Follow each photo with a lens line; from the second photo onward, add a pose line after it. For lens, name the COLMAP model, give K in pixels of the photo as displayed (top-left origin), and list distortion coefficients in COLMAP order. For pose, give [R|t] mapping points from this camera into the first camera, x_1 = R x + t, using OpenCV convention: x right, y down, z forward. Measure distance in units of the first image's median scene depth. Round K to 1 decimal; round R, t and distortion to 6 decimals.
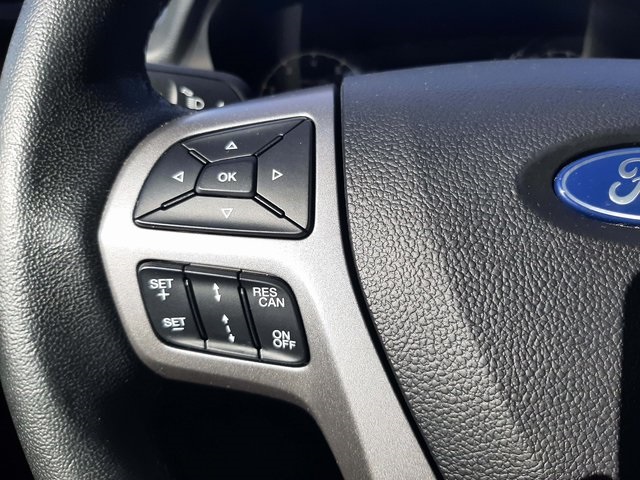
lens RADIAL K [[486.9, 0, 338.4], [0, 486.9, 239.0], [0, 0, 1]] dist [0.005686, -0.000947]
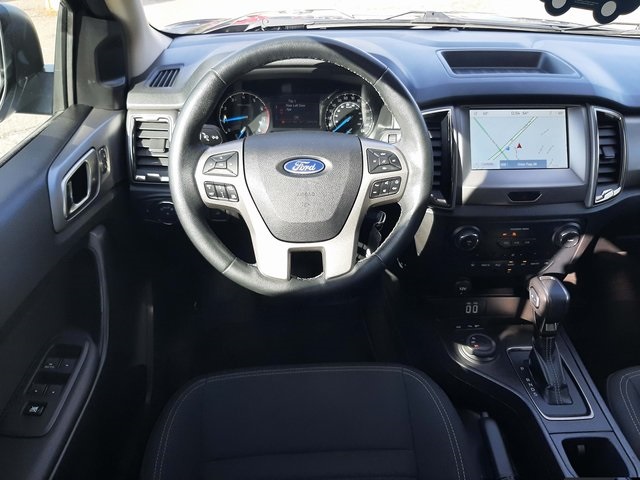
lens RADIAL K [[486.9, 0, 338.4], [0, 486.9, 239.0], [0, 0, 1]] dist [0.005686, -0.000947]
pose [[0.995434, -0.025961, 0.091850, 0.504302], [0.013256, 0.990577, 0.136314, -0.035149], [-0.094523, -0.134474, 0.986399, -4.238397]]
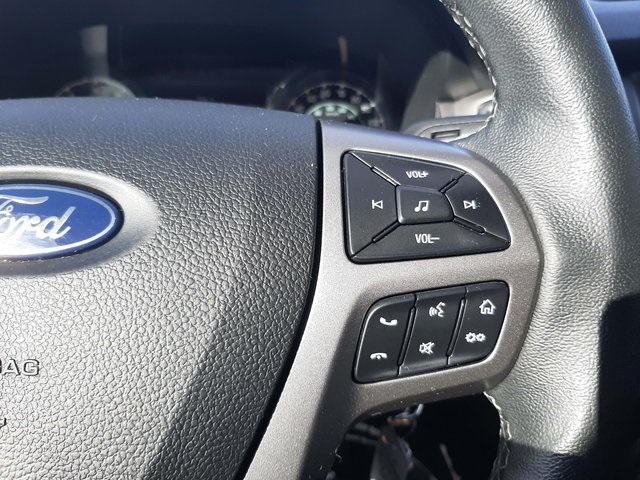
lens RADIAL K [[493.5, 0, 320.0], [0, 493.5, 240.0], [0, 0, 1]] dist [0.043249, -0.000933]
pose [[0.999893, 0.005121, 0.013726, 1.257410], [-0.004574, 0.999204, -0.039622, -0.020733], [-0.013918, 0.039555, 0.999120, -0.063151]]
